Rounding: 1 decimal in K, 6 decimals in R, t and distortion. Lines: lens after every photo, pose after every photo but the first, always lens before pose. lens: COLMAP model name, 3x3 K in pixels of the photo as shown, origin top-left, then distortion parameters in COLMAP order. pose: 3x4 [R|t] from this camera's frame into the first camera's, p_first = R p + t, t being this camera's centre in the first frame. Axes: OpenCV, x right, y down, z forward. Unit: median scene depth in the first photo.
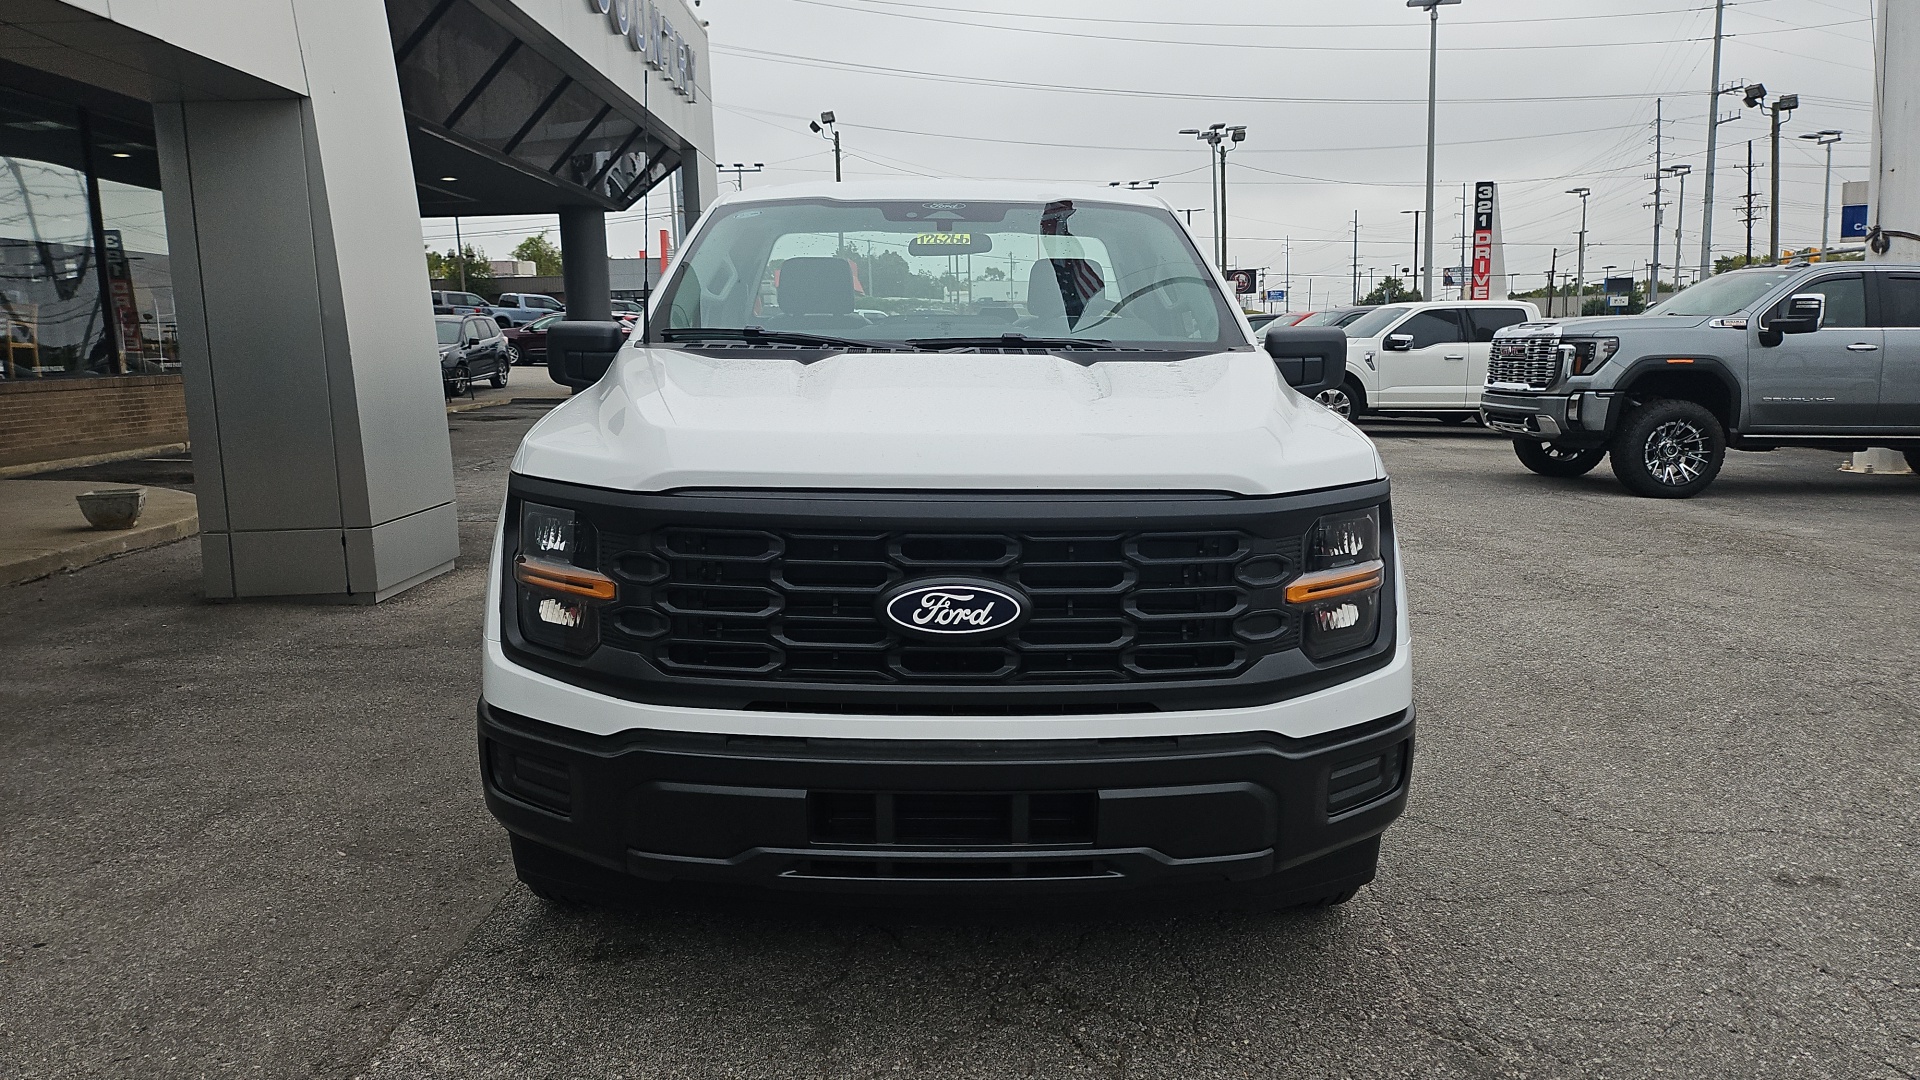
lens RADIAL K [[1320.6, 0, 953.1], [0, 1320.6, 533.0], [0, 0, 1]] dist [0.089319, -0.108770]
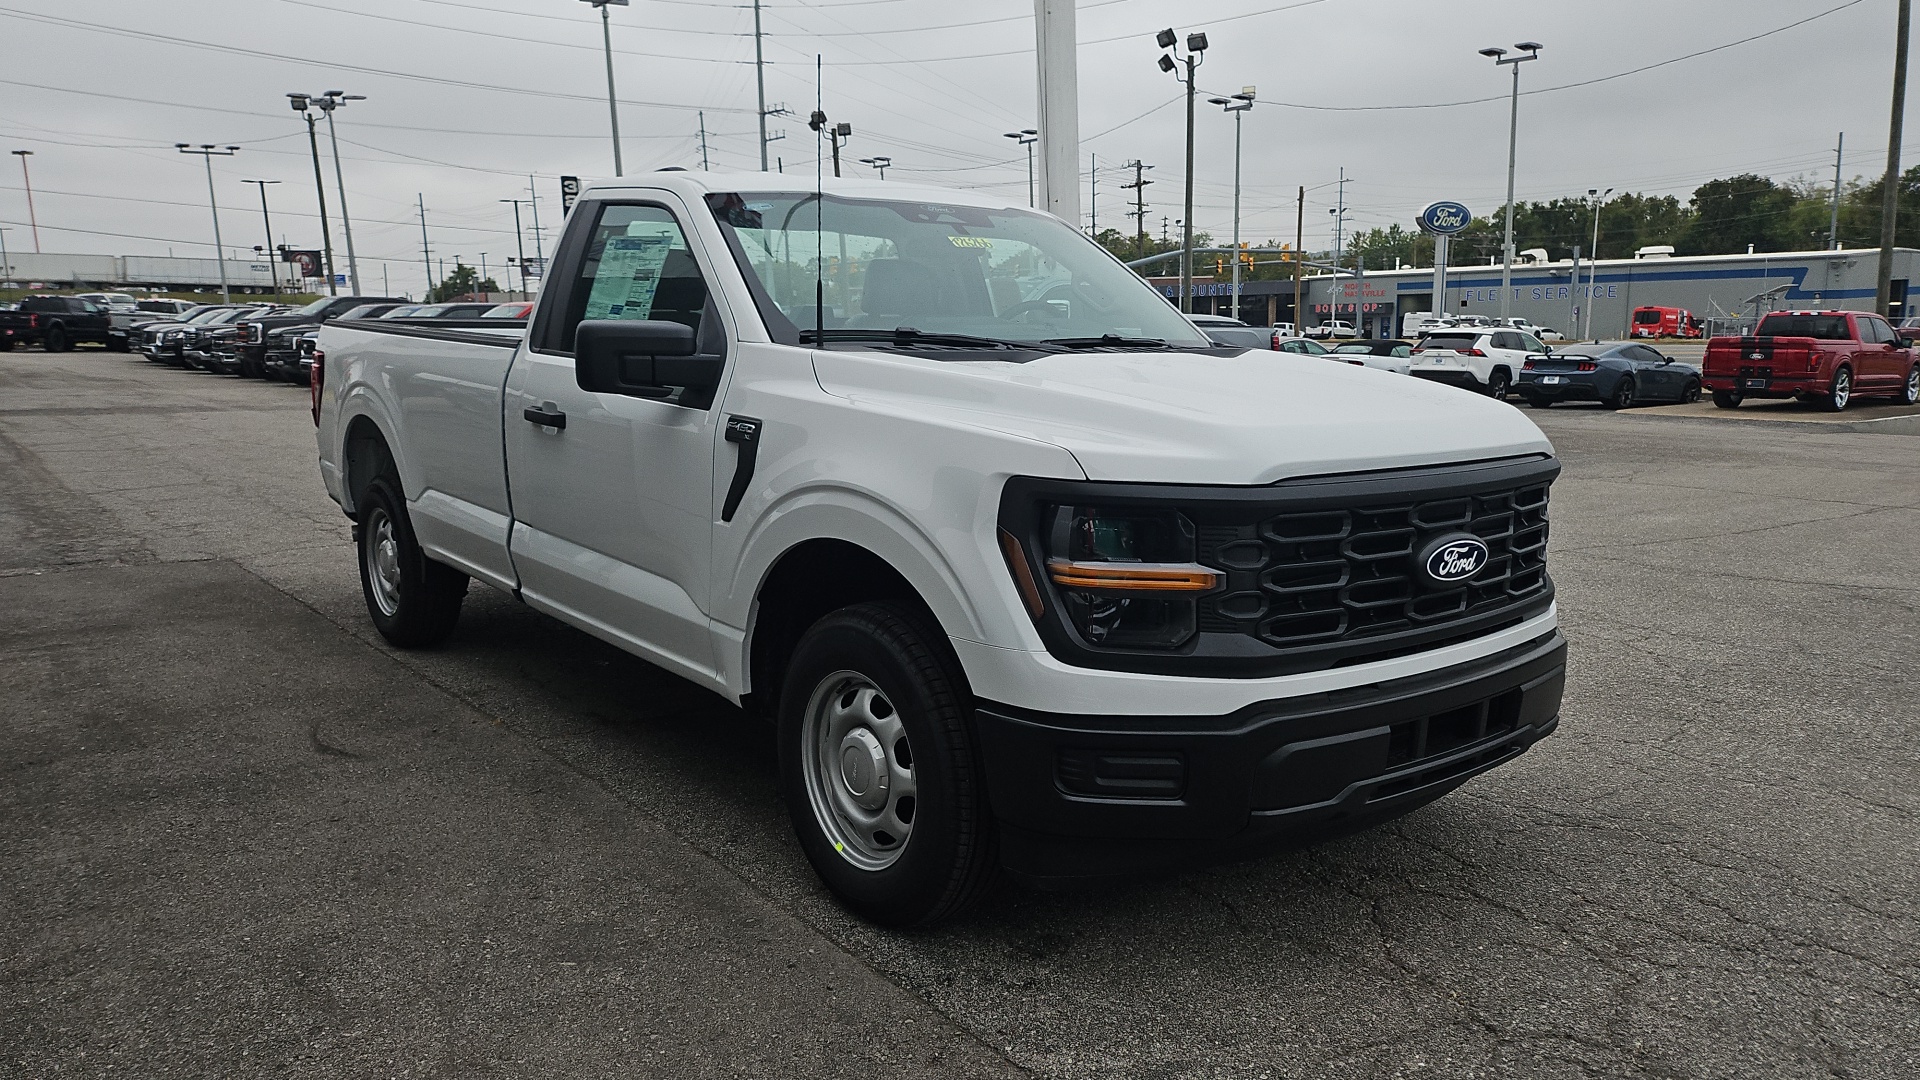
lens RADIAL K [[1321.3, 0, 955.9], [0, 1321.3, 565.5], [0, 0, 1]] dist [0.084510, -0.094172]
pose [[0.789514, -0.107724, 0.604205, -0.719008], [0.088892, 0.994166, 0.061095, -0.035308], [-0.607261, 0.005474, 0.794483, 0.186204]]
